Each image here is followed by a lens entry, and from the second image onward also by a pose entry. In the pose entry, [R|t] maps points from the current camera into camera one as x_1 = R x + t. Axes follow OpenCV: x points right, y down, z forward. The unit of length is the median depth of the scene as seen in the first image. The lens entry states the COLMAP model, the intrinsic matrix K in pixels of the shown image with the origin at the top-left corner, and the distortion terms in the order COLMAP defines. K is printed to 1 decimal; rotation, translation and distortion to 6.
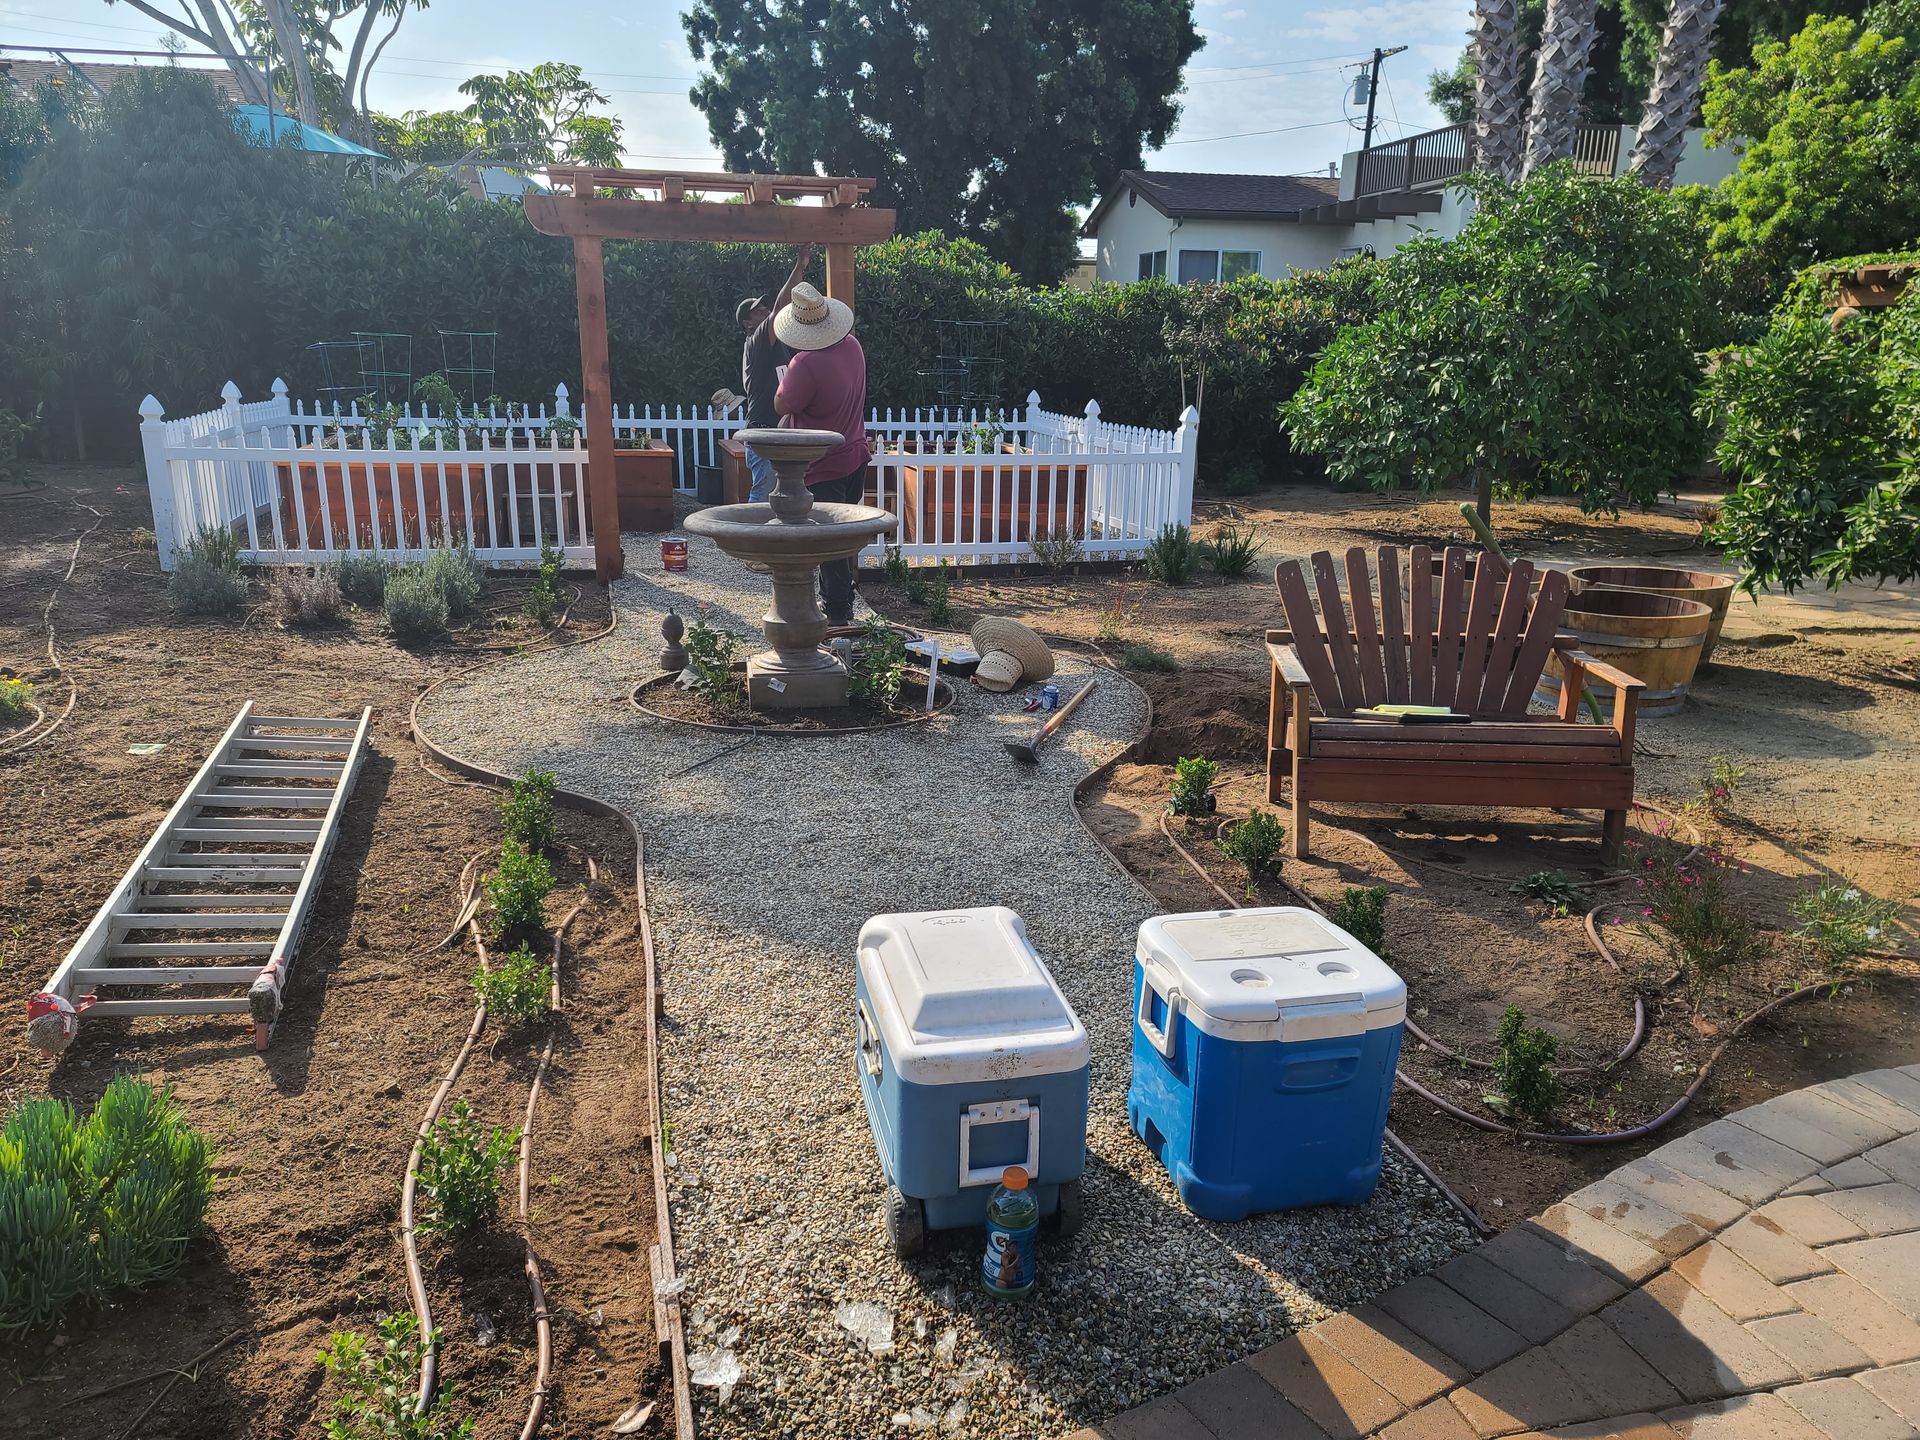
lens RADIAL K [[1382.3, 0, 974.5], [0, 1382.3, 721.4], [0, 0, 1]] dist [0.078349, -0.052471]
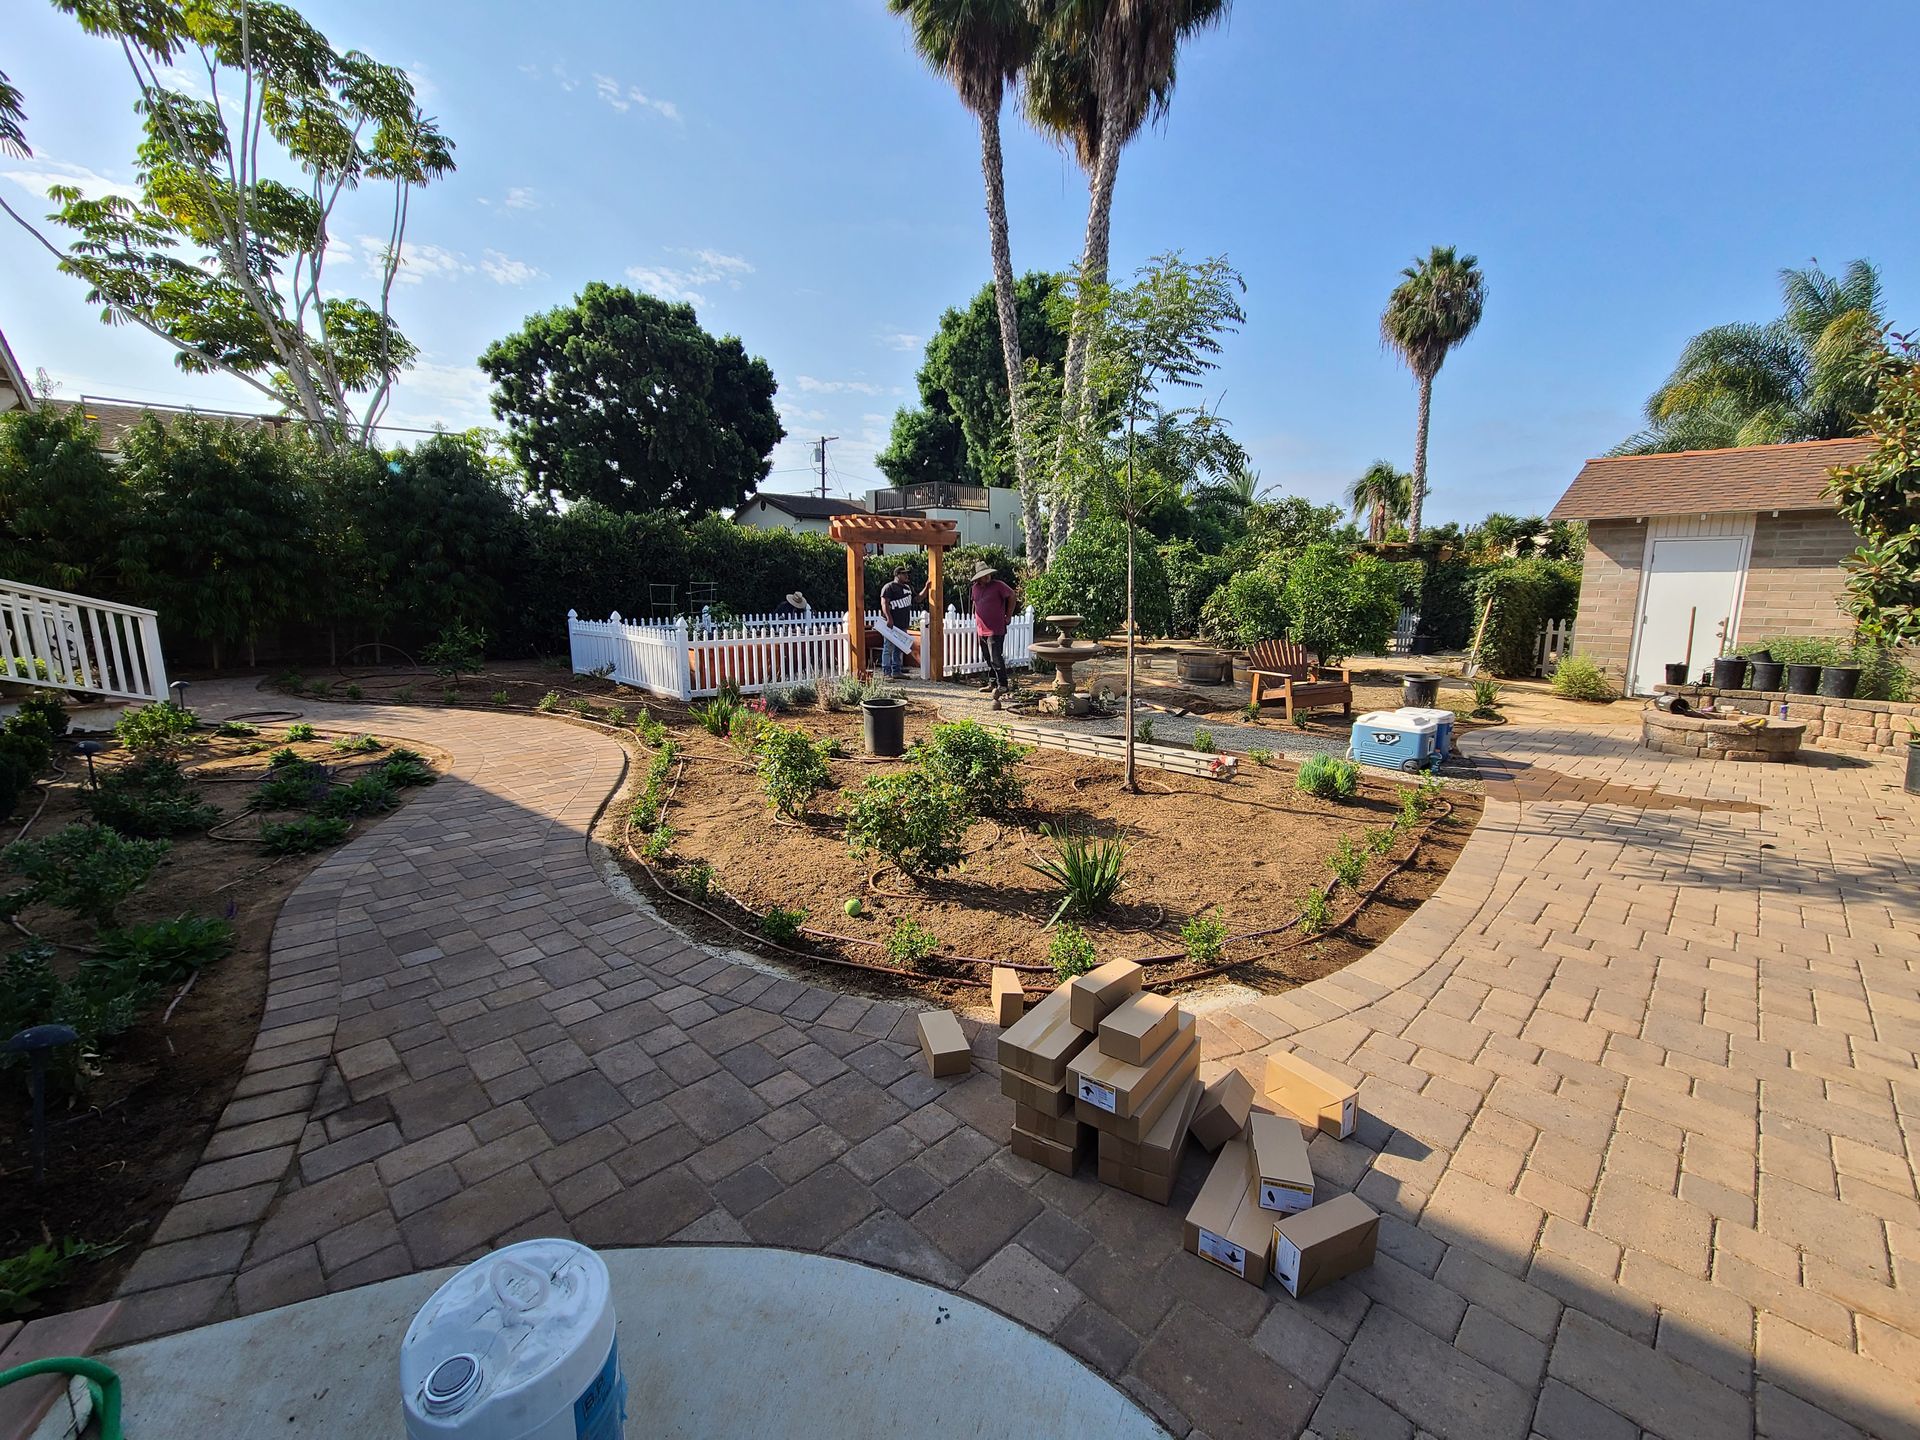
lens RADIAL K [[796.0, 0, 979.5], [0, 796.0, 688.9], [0, 0, 1]] dist [0.001256, -0.000826]
pose [[0.857735, -0.085729, 0.506893, -0.654120], [0.148129, 0.985394, -0.083999, 0.028358], [-0.492289, 0.147135, 0.857906, -0.158903]]
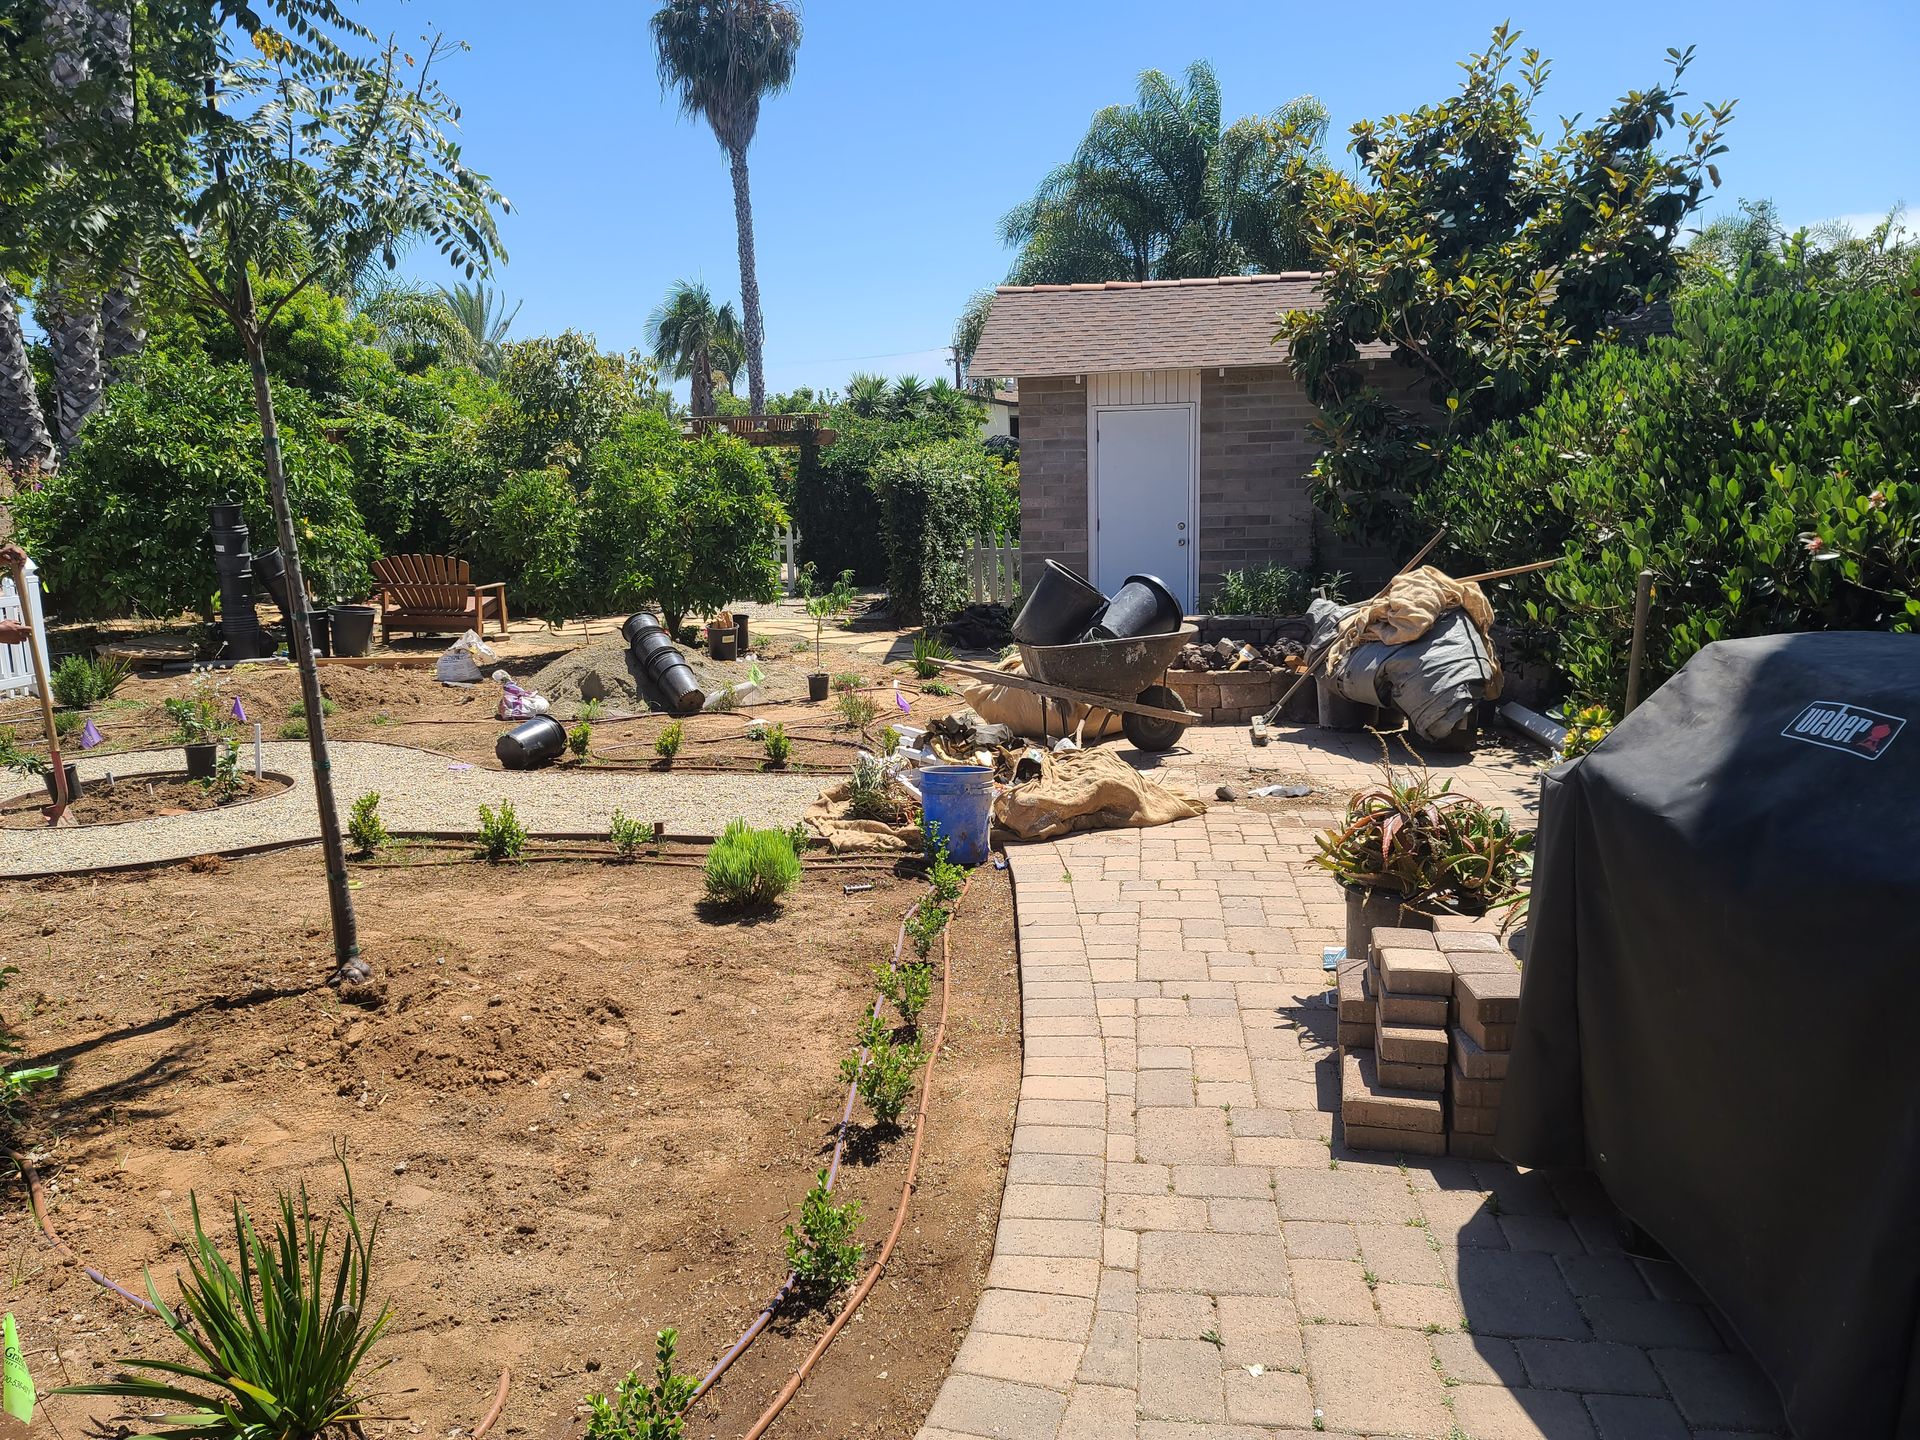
lens RADIAL K [[1406.5, 0, 971.0], [0, 1406.5, 701.5], [0, 0, 1]] dist [0.078889, -0.060619]
pose [[0.377925, -0.173371, 0.909459, -0.571125], [0.275783, 0.958799, 0.068176, 0.008948], [-0.883808, 0.225048, 0.410167, -0.063645]]
